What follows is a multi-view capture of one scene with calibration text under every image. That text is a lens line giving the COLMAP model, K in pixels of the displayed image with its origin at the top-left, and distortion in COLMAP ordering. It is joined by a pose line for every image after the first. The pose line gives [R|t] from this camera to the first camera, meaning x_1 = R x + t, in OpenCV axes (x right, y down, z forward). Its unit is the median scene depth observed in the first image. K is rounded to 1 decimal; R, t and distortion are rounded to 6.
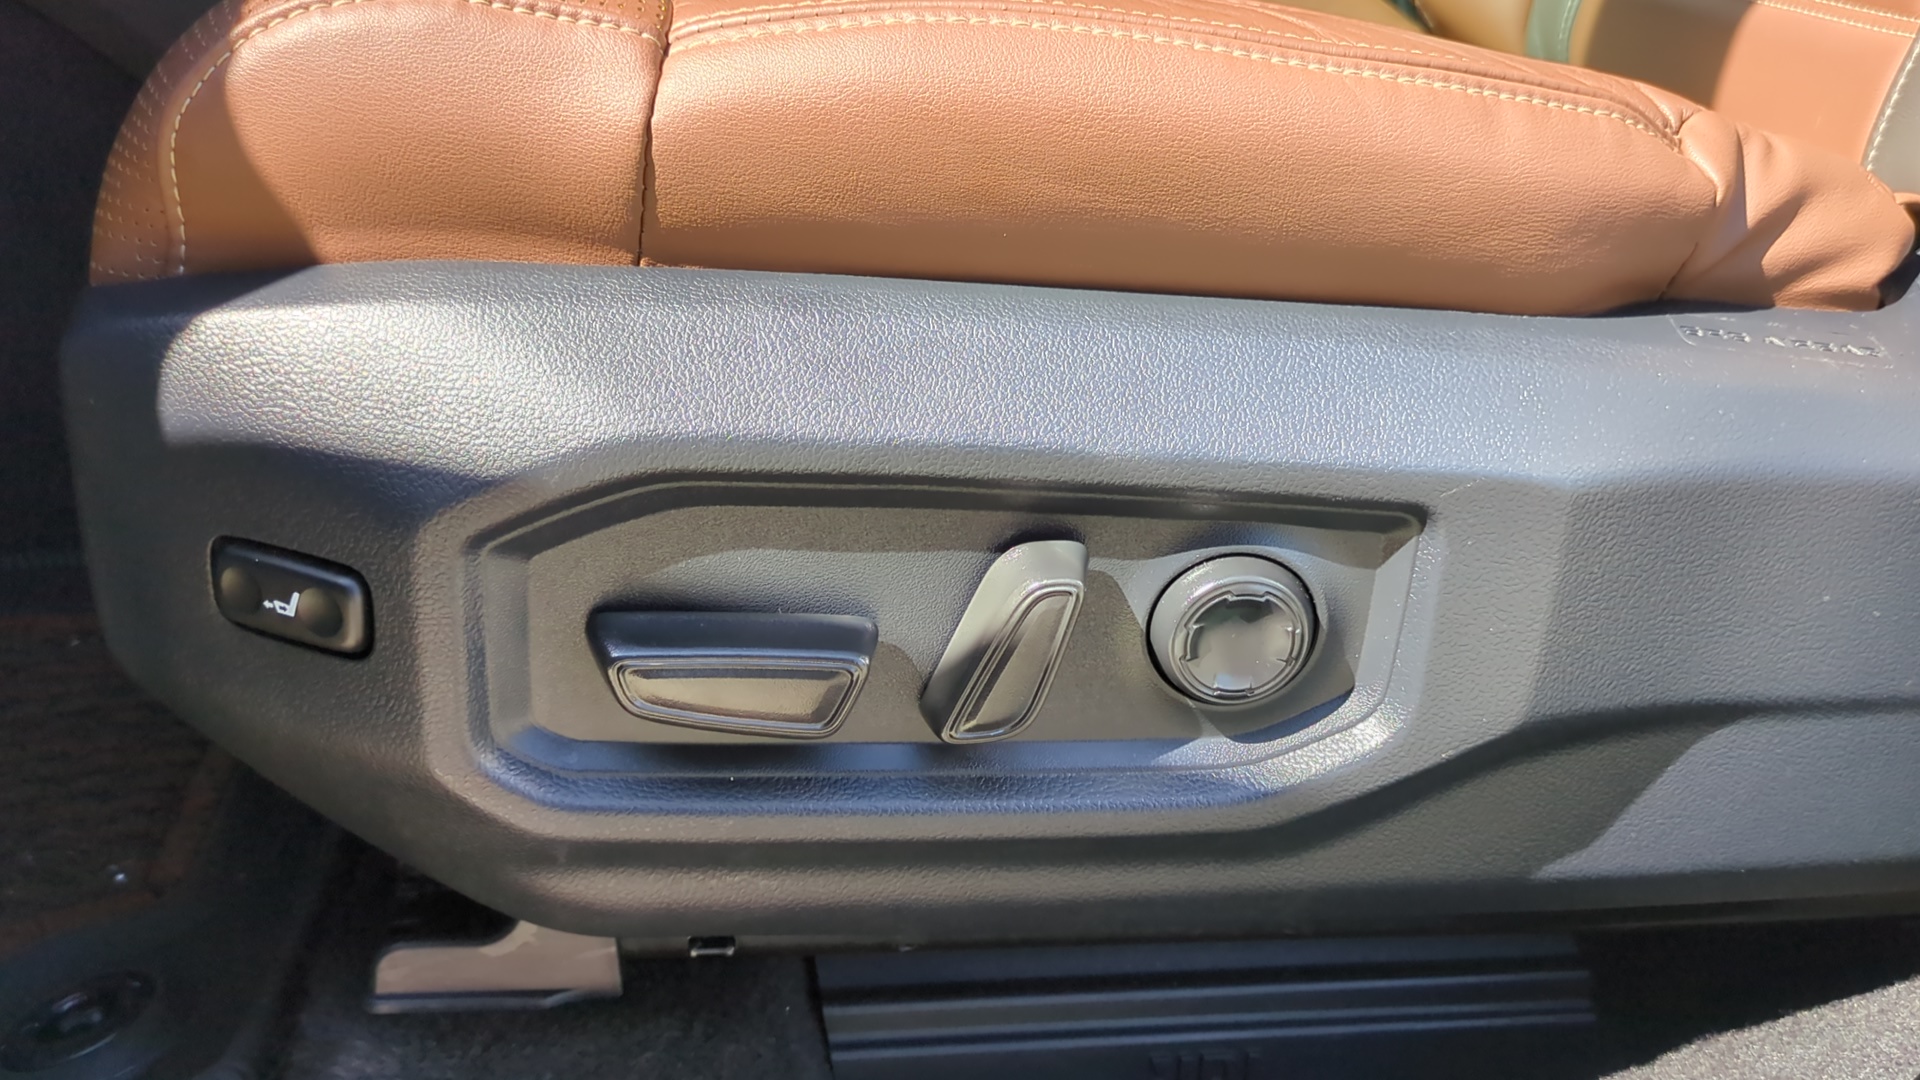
lens RADIAL K [[1853.1, 0, 969.7], [0, 1853.1, 536.5], [0, 0, 1]] dist [0.030353, 0.000000]
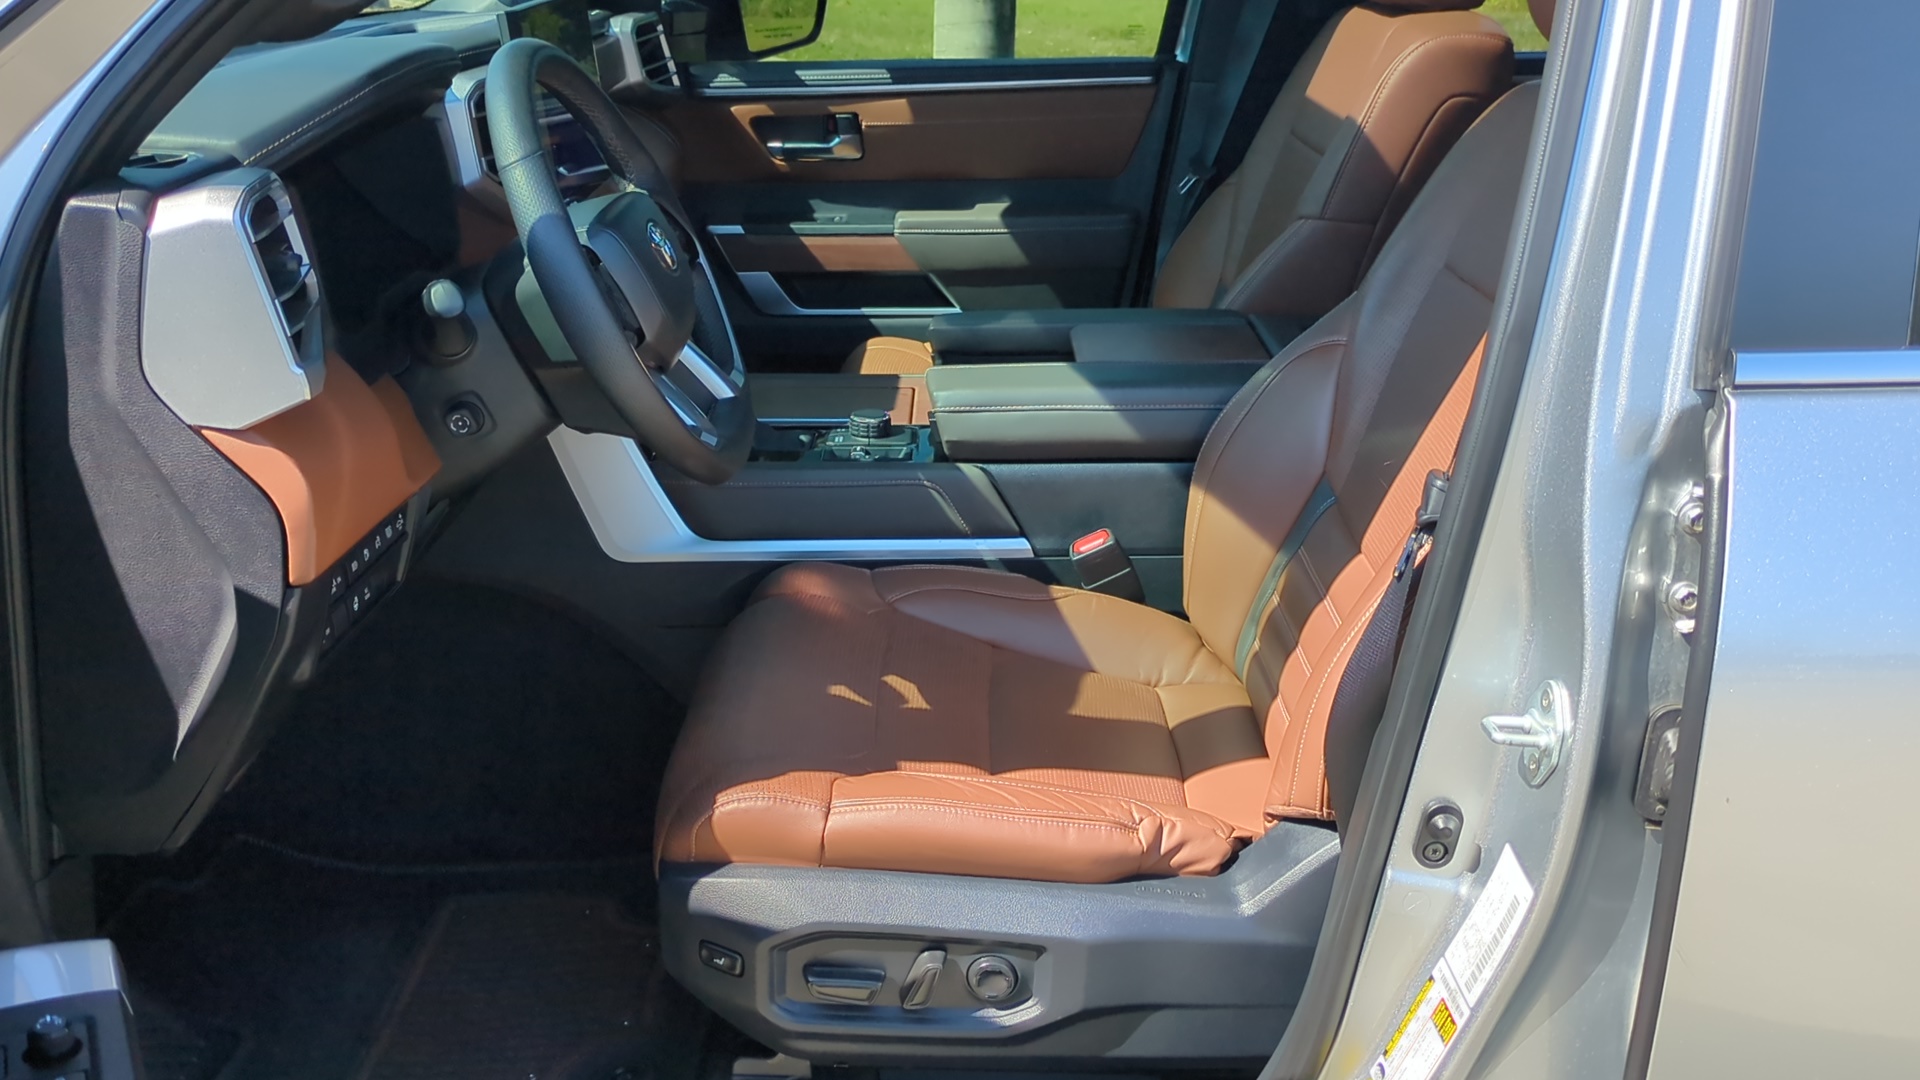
lens RADIAL K [[1853.1, 0, 948.9], [0, 1853.1, 540.1], [0, 0, 1]] dist [0.030353, 0.000000]
pose [[0.991268, 0.018282, -0.130592, 0.494033], [-0.025401, 0.998268, -0.053063, -0.565511], [0.129396, 0.055917, 0.990015, -2.401554]]
